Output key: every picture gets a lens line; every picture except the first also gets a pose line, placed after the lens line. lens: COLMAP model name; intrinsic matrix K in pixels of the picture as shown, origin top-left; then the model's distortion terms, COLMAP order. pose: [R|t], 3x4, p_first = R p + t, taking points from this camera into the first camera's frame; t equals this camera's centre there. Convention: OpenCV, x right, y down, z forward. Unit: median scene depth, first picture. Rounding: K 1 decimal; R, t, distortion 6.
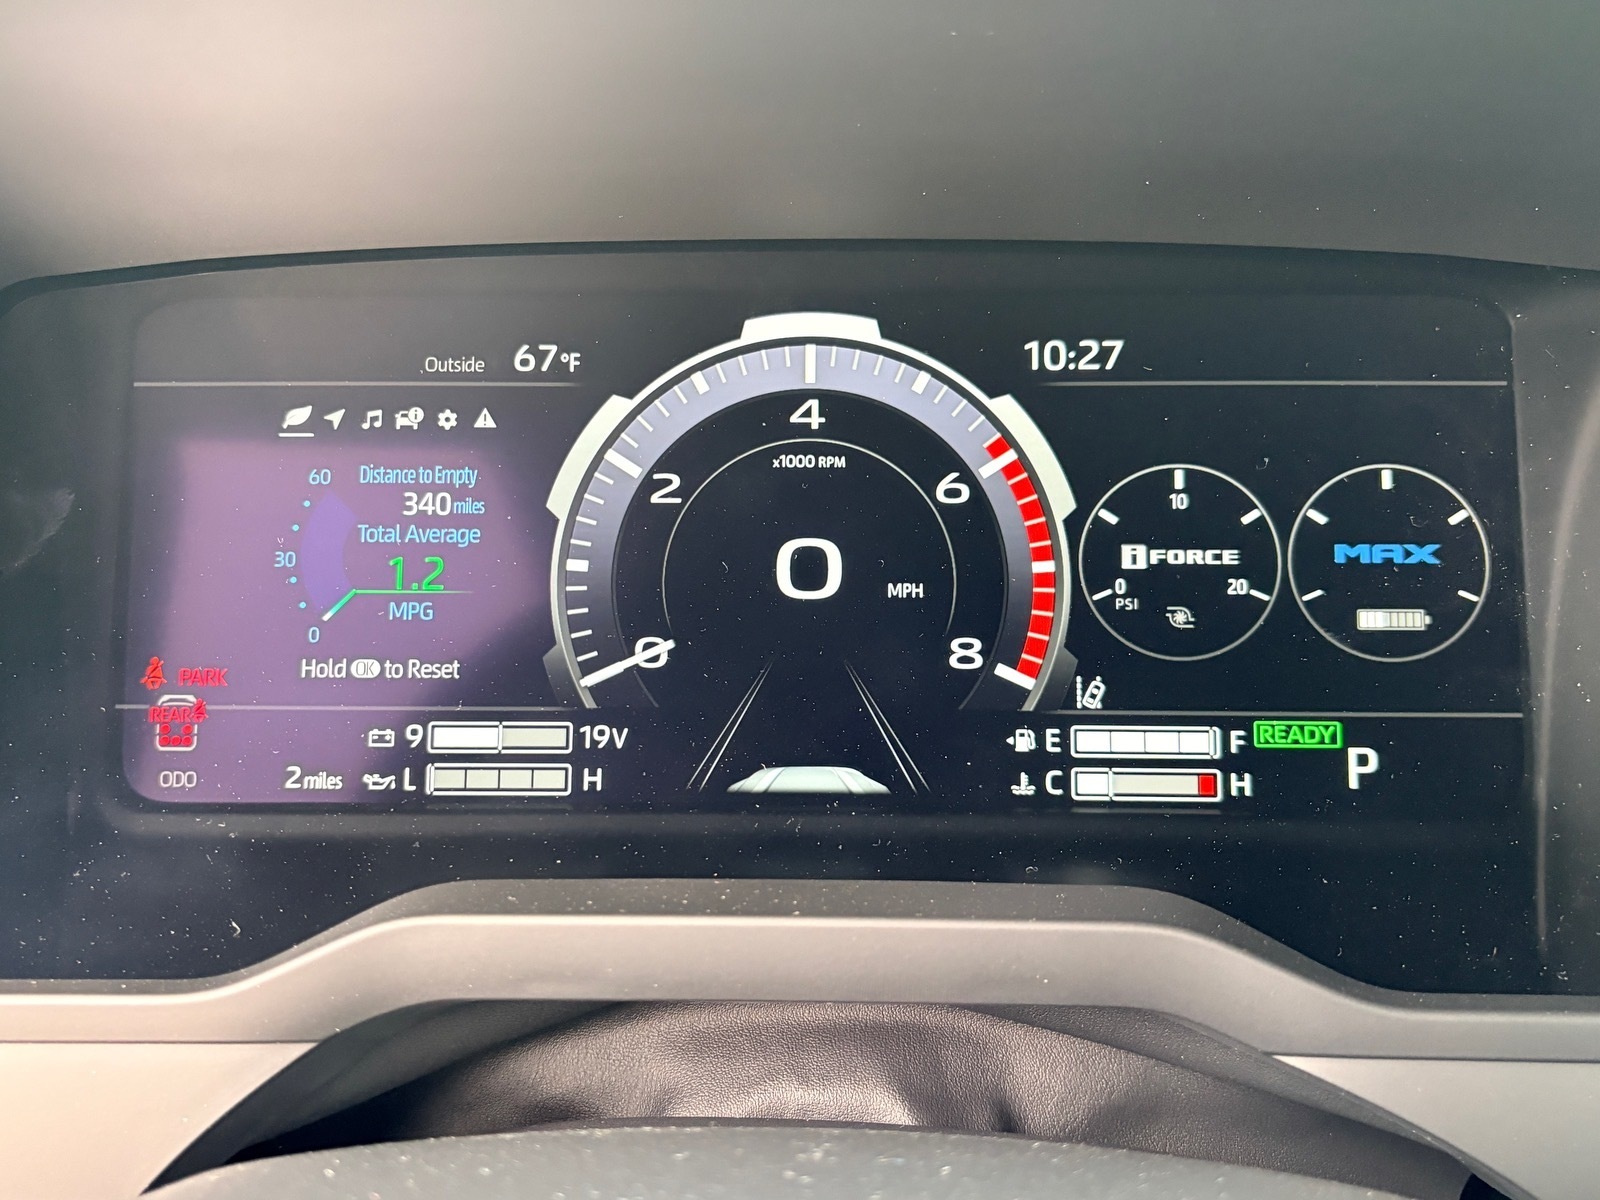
lens RADIAL K [[1557.5, 0, 801.8], [0, 1557.5, 598.1], [0, 0, 1]] dist [0.071471, 0.000000]
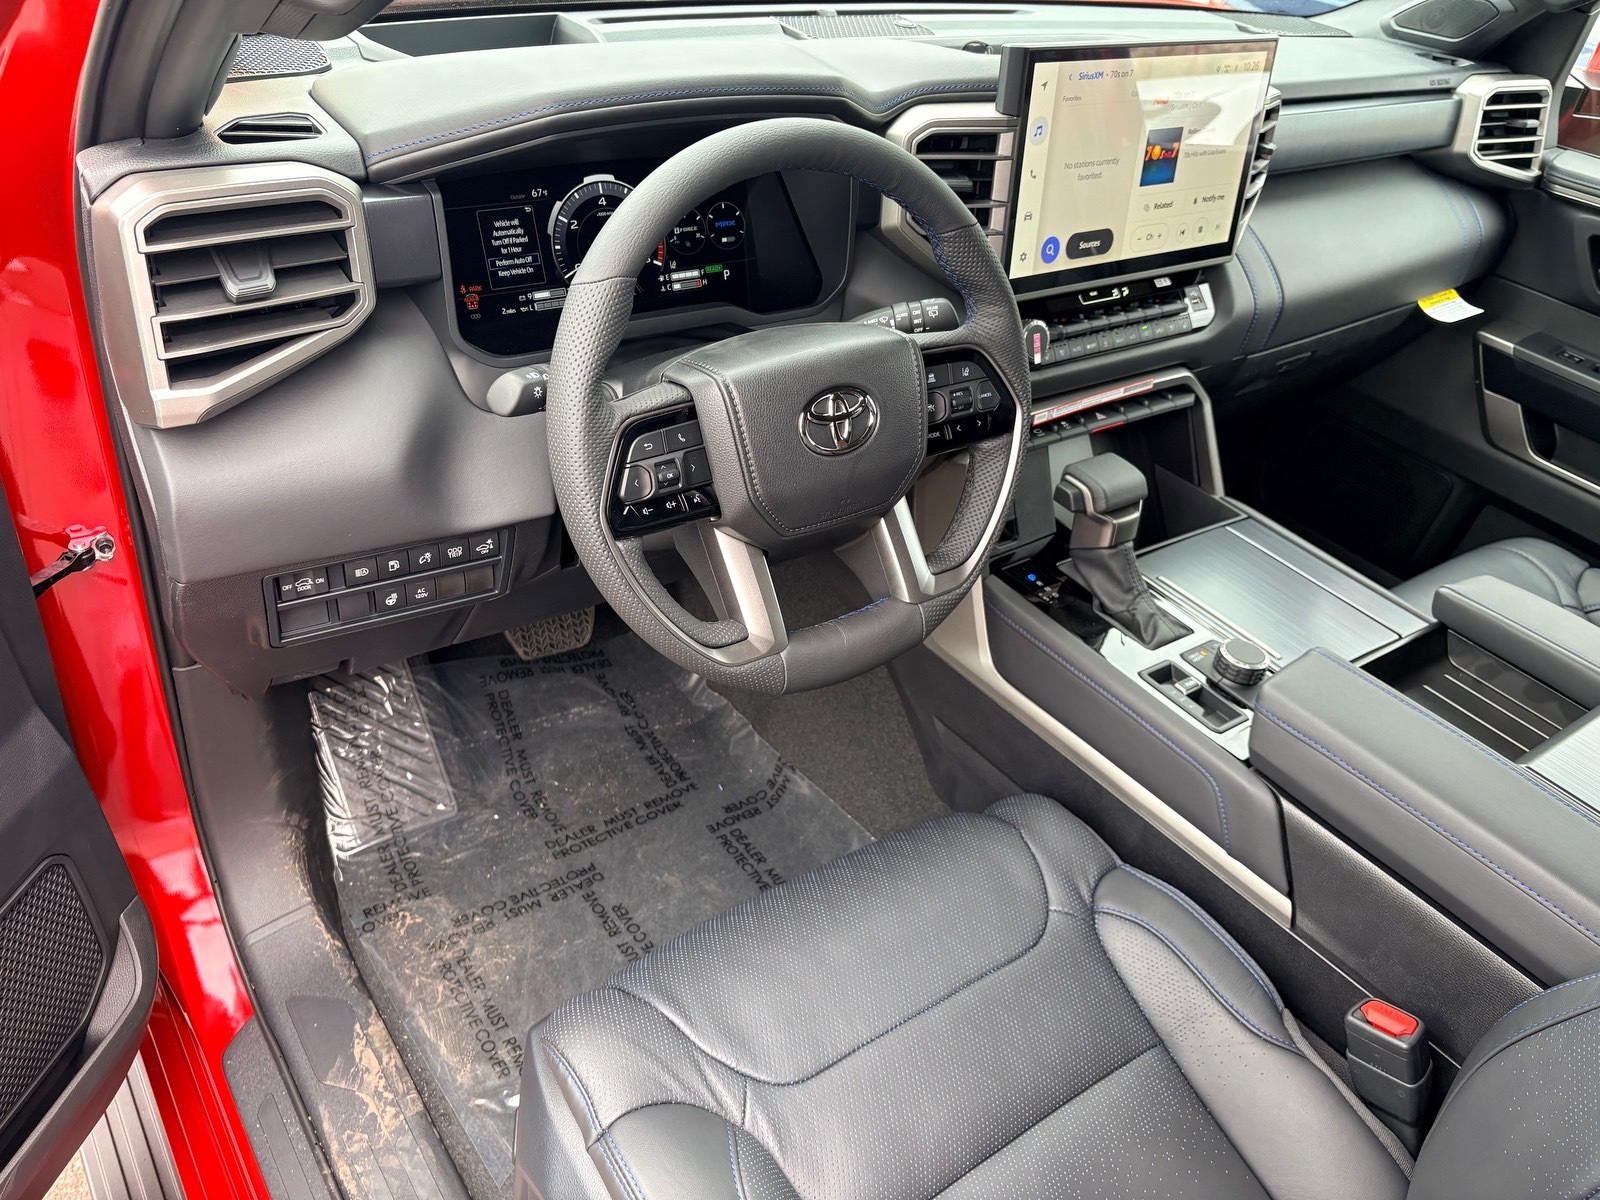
lens RADIAL K [[1209.4, 0, 795.5], [0, 1209.4, 600.7], [0, 0, 1]] dist [0.023835, -0.023393]
pose [[0.792591, -0.272969, 0.545241, -1.607873], [0.077477, 0.932035, 0.353988, -0.230351], [-0.604812, -0.238324, 0.759871, -1.947308]]
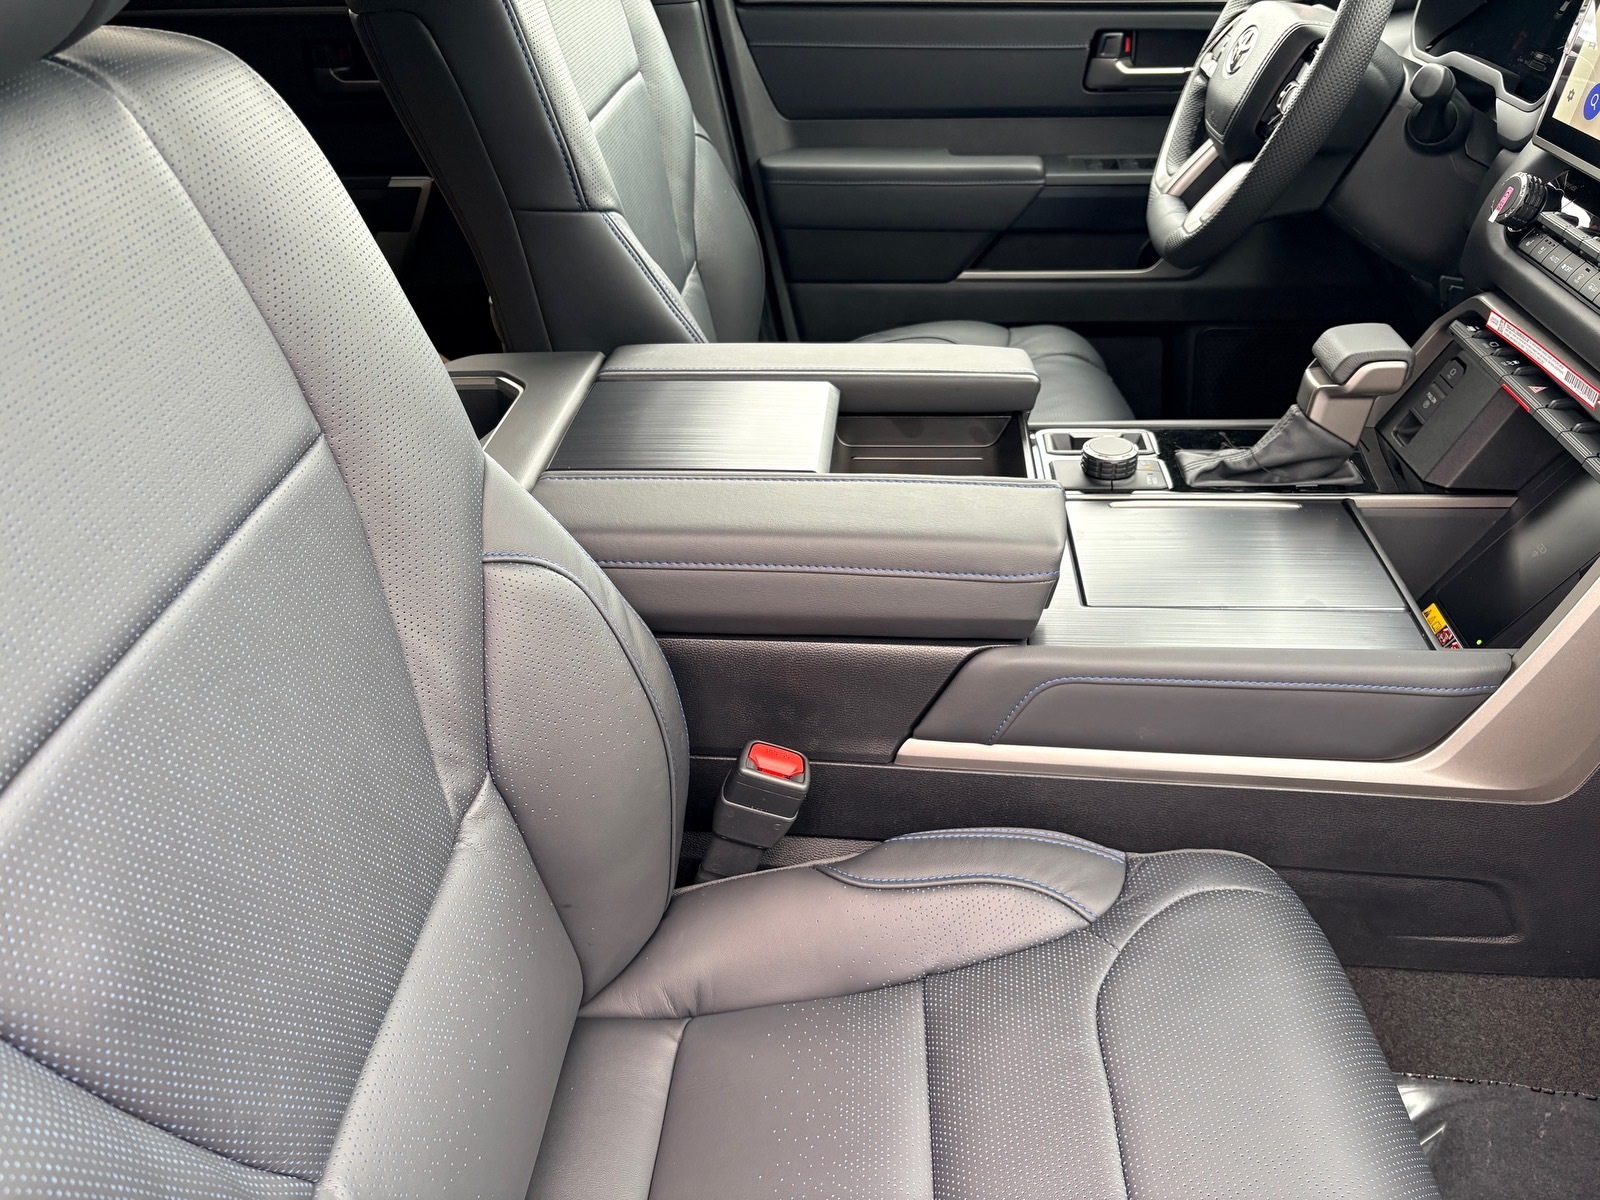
lens RADIAL K [[1209.4, 0, 795.5], [0, 1209.4, 605.7], [0, 0, 1]] dist [0.023835, -0.023393]
pose [[-0.049824, 0.553607, -0.831286, 4.016442], [-0.283882, 0.790141, 0.543221, 0.042958], [0.957564, 0.263052, 0.117791, -1.226147]]
